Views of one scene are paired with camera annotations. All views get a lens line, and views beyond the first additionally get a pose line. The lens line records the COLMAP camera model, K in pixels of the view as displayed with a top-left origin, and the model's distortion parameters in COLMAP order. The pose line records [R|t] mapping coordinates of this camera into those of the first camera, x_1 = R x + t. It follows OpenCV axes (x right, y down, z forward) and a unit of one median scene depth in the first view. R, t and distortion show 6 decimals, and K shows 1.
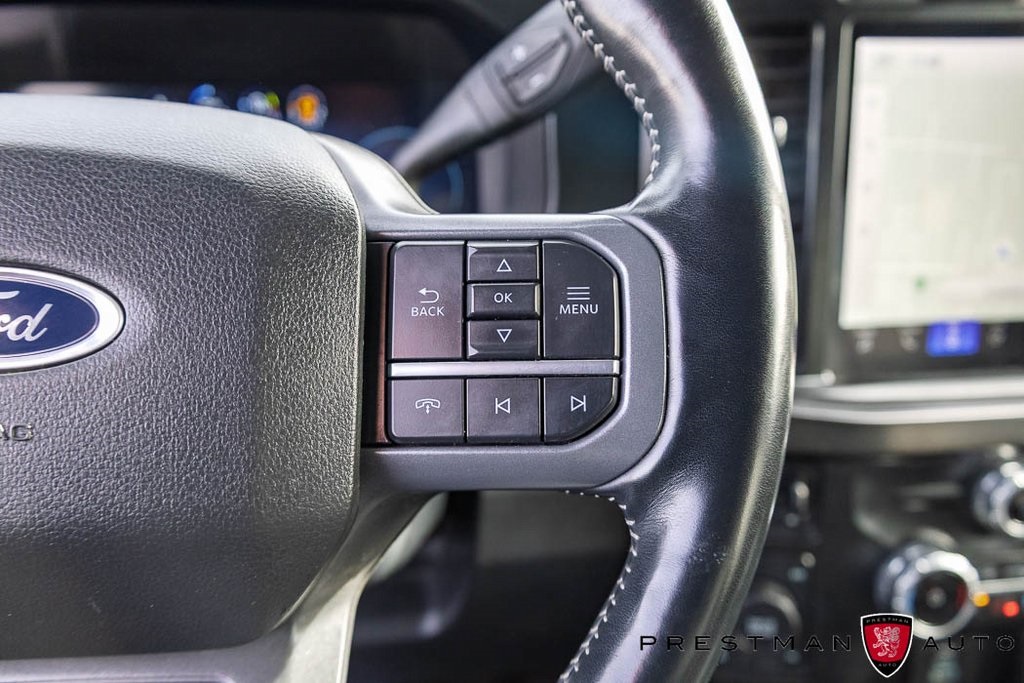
lens RADIAL K [[756.8, 0, 502.8], [0, 756.8, 344.4], [0, 0, 1]] dist [-0.005234, -0.001720]
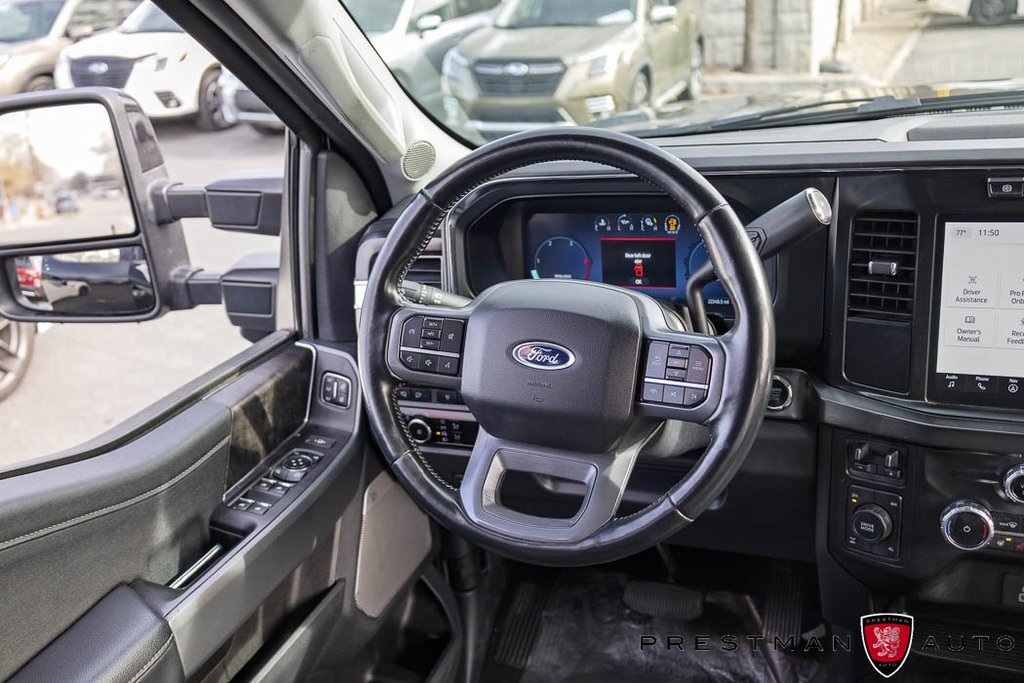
lens RADIAL K [[937.8, 0, 515.9], [0, 937.8, 340.4], [0, 0, 1]] dist [-0.013693, 0.000000]
pose [[0.860064, 0.099867, -0.500317, 1.414194], [-0.066478, 0.994231, 0.084177, -0.447964], [0.505837, -0.039138, 0.861741, -2.852094]]
